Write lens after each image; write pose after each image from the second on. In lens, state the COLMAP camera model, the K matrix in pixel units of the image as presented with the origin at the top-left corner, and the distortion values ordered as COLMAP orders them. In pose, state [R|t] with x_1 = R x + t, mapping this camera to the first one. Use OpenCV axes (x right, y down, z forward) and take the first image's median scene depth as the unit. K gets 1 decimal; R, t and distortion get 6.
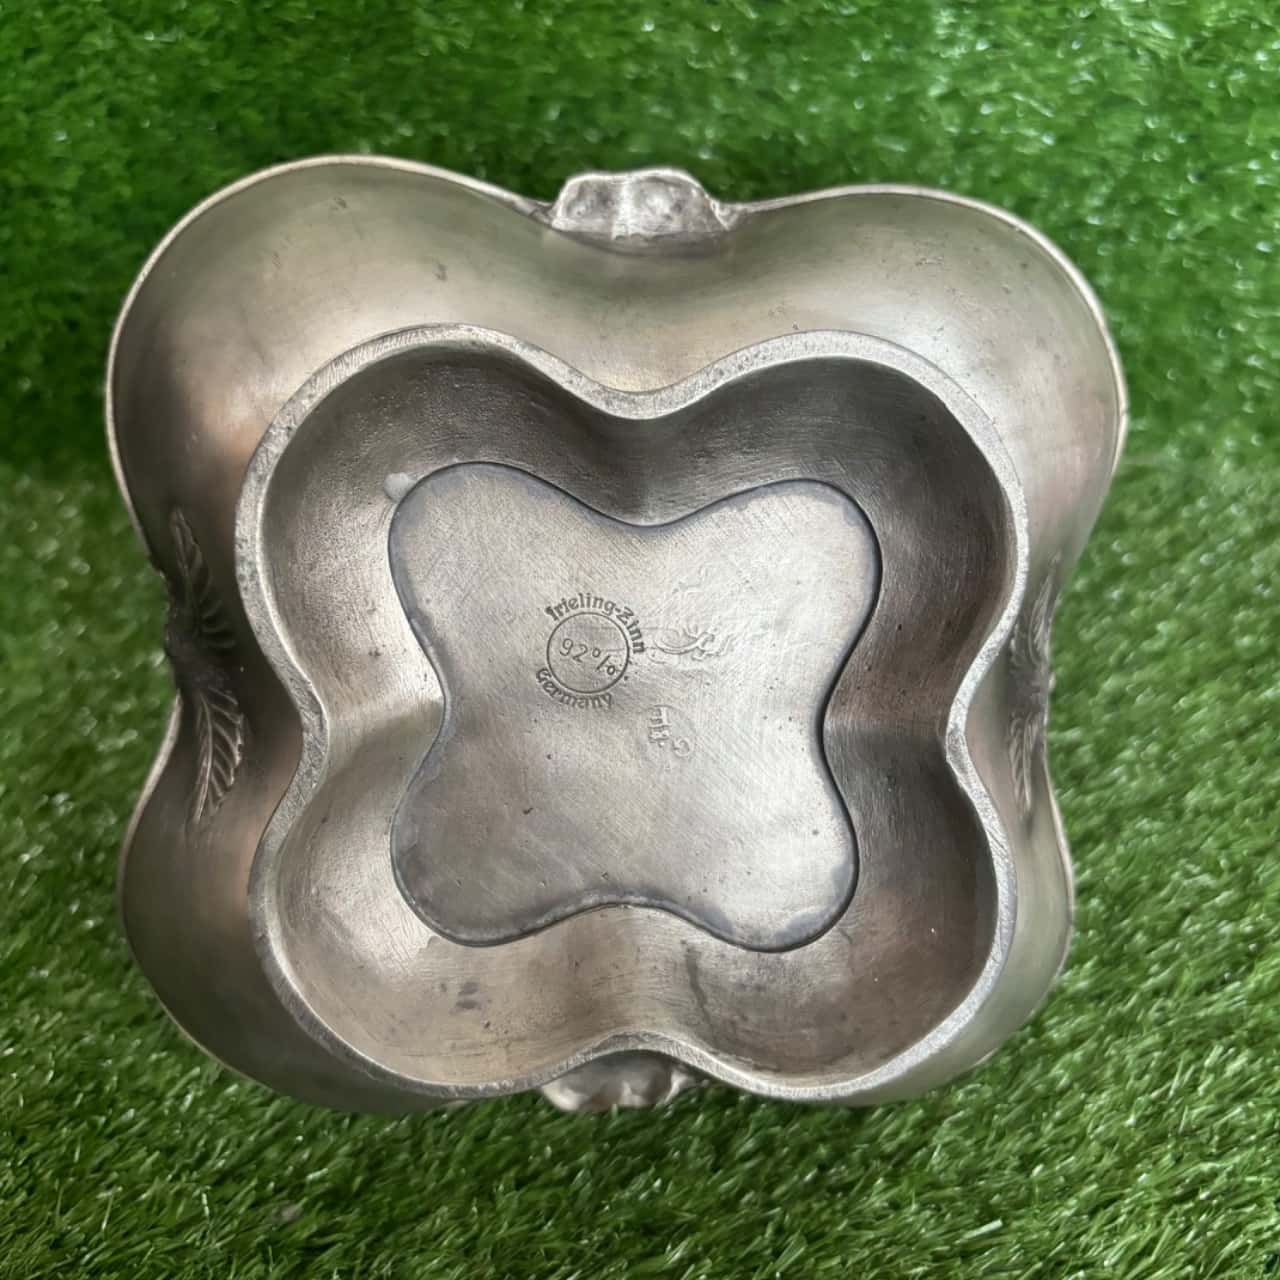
lens RADIAL K [[1341.3, 0, 640.0], [0, 1341.3, 640.0], [0, 0, 1]] dist [0.007962, -0.043128]
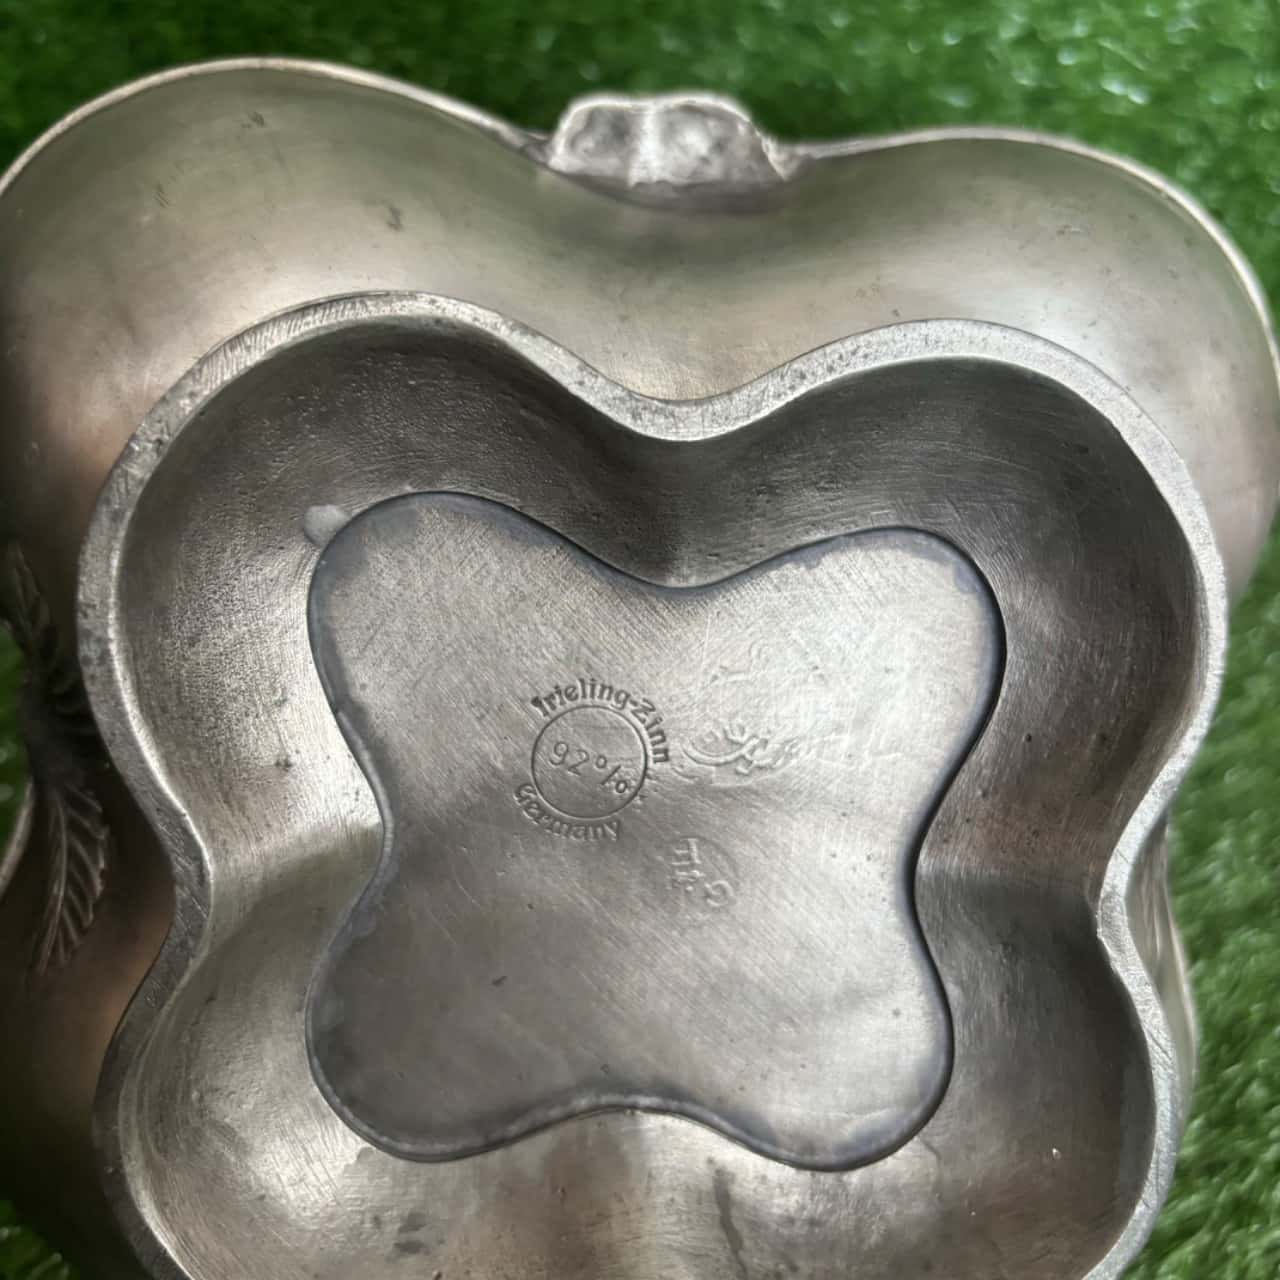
lens RADIAL K [[1368.5, 0, 640.0], [0, 1368.5, 640.0], [0, 0, 1]] dist [-0.075177, 0.081340]
pose [[0.999283, 0.024279, 0.029050, -0.034722], [-0.024604, 0.999638, 0.010878, -0.063774], [-0.028775, -0.011585, 0.999519, 0.279433]]
